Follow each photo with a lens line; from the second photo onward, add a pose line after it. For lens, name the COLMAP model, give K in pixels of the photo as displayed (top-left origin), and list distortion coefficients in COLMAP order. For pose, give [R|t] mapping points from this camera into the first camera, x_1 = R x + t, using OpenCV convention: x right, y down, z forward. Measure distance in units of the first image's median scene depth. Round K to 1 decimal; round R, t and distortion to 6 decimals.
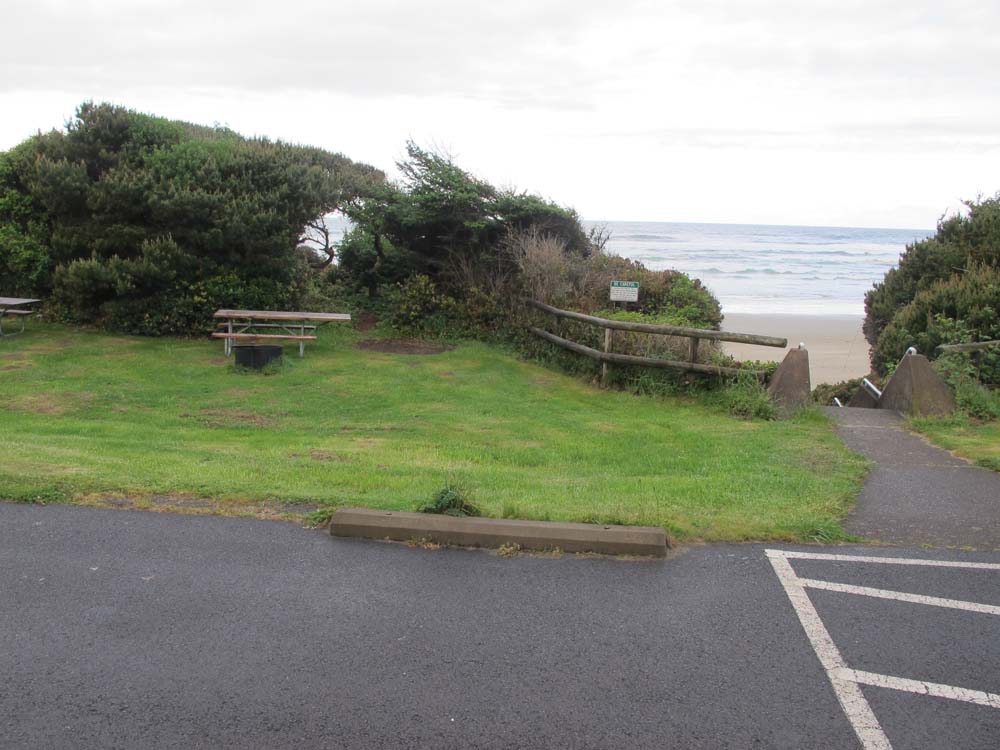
lens RADIAL K [[826.7, 0, 504.6], [0, 826.7, 375.7], [0, 0, 1]] dist [-0.100682, 0.035608]
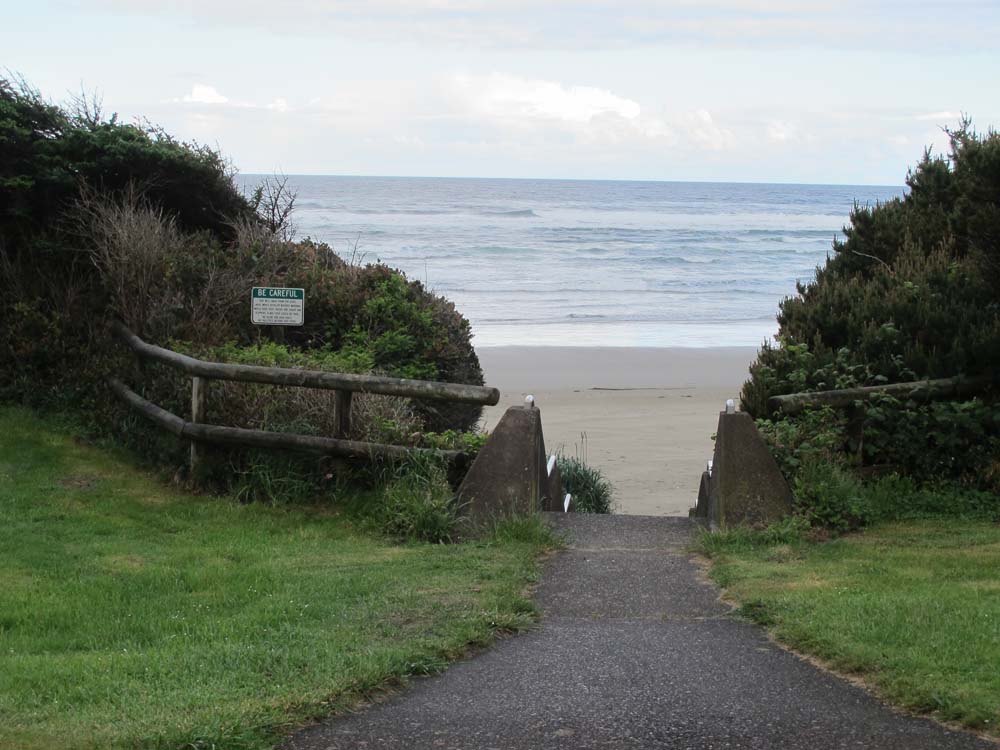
lens RADIAL K [[1595.1, 0, 499.7], [0, 1595.1, 374.8], [0, 0, 1]] dist [-0.074906, 0.000000]
pose [[0.989240, -0.016024, 0.145423, 0.133920], [0.025133, 0.997820, -0.061016, 0.006295], [-0.144128, 0.064015, 0.987486, -0.017501]]
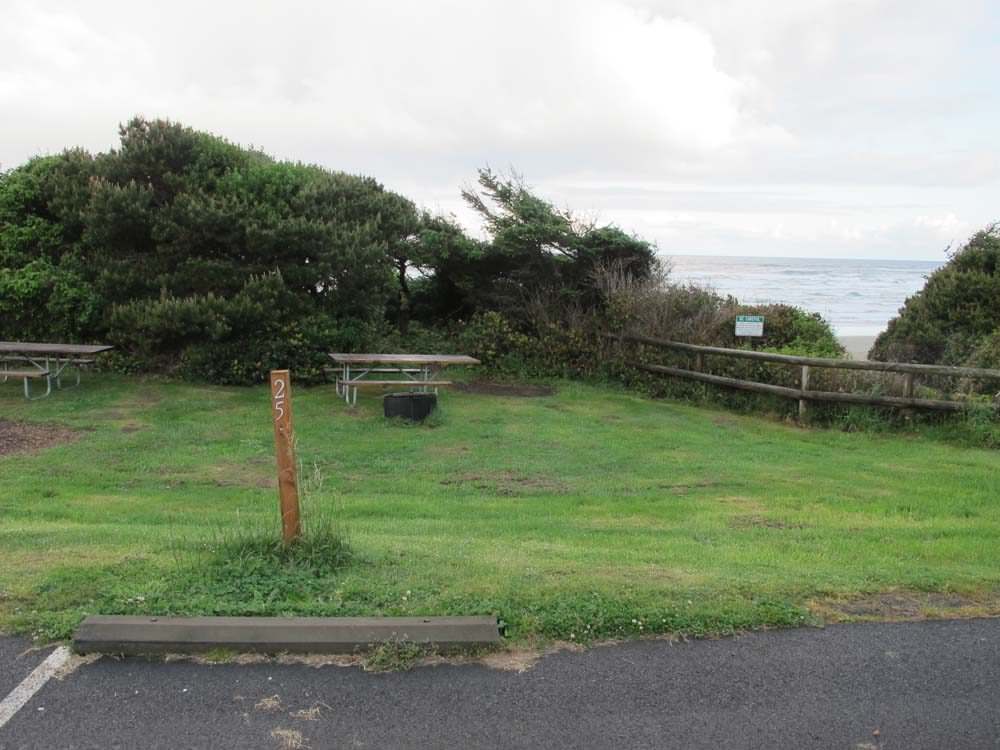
lens RADIAL K [[818.4, 0, 499.6], [0, 818.4, 376.9], [0, 0, 1]] dist [-0.098715, 0.027121]
pose [[0.984223, -0.028852, 0.174564, -0.313275], [0.035043, 0.998858, -0.032486, -0.019906], [-0.173427, 0.038090, 0.984110, 0.096009]]
